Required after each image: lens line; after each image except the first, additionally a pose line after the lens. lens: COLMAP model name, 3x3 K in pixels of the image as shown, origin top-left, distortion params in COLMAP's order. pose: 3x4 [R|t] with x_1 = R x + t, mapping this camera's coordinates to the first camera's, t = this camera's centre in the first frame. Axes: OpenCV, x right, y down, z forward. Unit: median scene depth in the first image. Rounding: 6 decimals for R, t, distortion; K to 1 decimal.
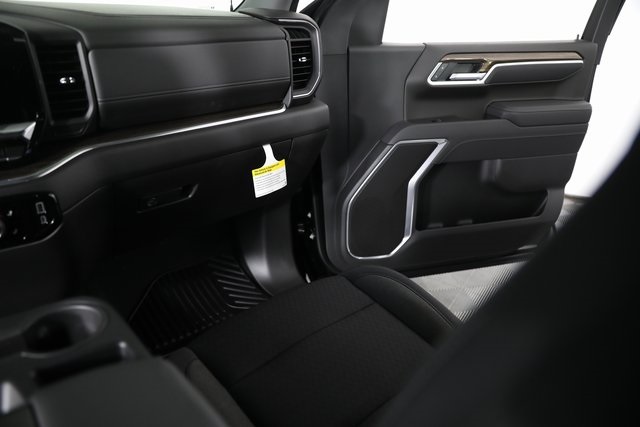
lens RADIAL K [[429.9, 0, 319.5], [0, 429.9, 213.7], [0, 0, 1]] dist [-0.104265, 0.065091]
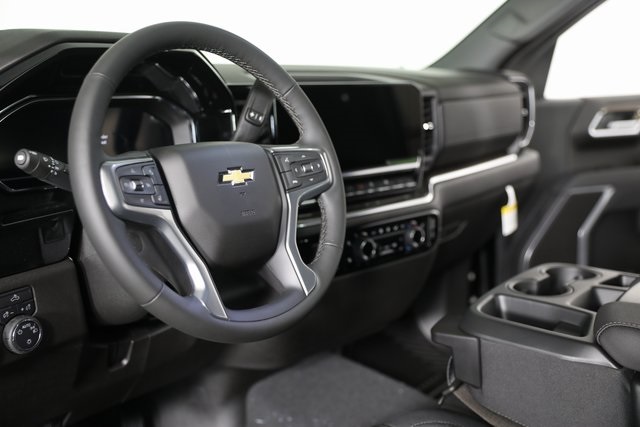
lens RADIAL K [[669.3, 0, 321.3], [0, 669.3, 214.1], [0, 0, 1]] dist [-0.009697, 0.000000]
pose [[0.989093, -0.041279, 0.141392, -0.828430], [0.070027, 0.976287, -0.204842, 0.222671], [-0.129583, 0.212509, 0.968529, -0.584002]]
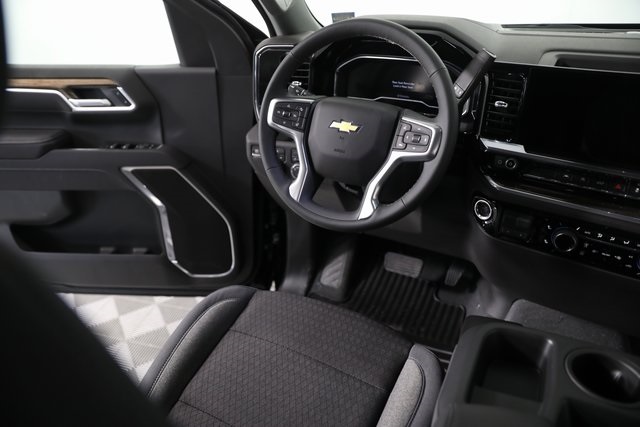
lens RADIAL K [[429.9, 0, 321.5], [0, 429.9, 213.3], [0, 0, 1]] dist [-0.104265, 0.065091]
pose [[0.355961, 0.415622, -0.836989, -0.146073], [-0.370133, 0.885110, 0.282104, -0.041252], [0.858076, 0.209379, 0.468899, -0.195305]]
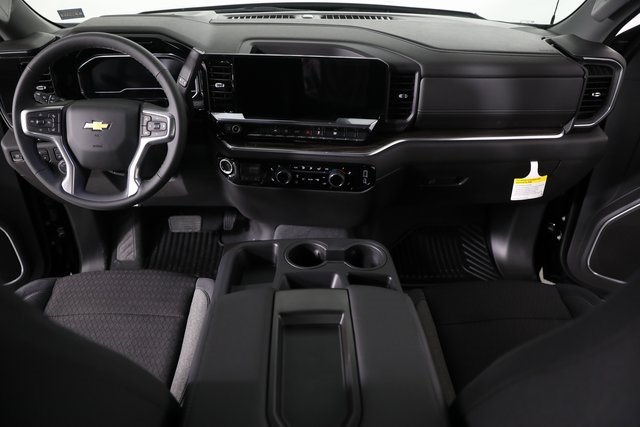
lens RADIAL K [[429.9, 0, 318.8], [0, 429.9, 213.2], [0, 0, 1]] dist [-0.104265, 0.065091]
pose [[0.774316, 0.341512, -0.532733, 0.081479], [-0.260308, 0.939241, 0.223755, -0.125903], [0.576779, -0.034582, 0.816168, -0.301192]]
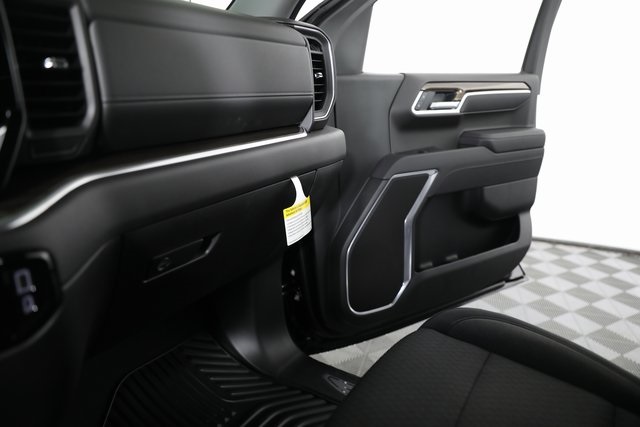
lens RADIAL K [[429.9, 0, 323.4], [0, 429.9, 215.9], [0, 0, 1]] dist [-0.104265, 0.065091]
pose [[0.956007, -0.096362, 0.277064, -0.286636], [0.136003, 0.982460, -0.127578, 0.015016], [-0.259910, 0.159647, 0.952344, 0.247715]]
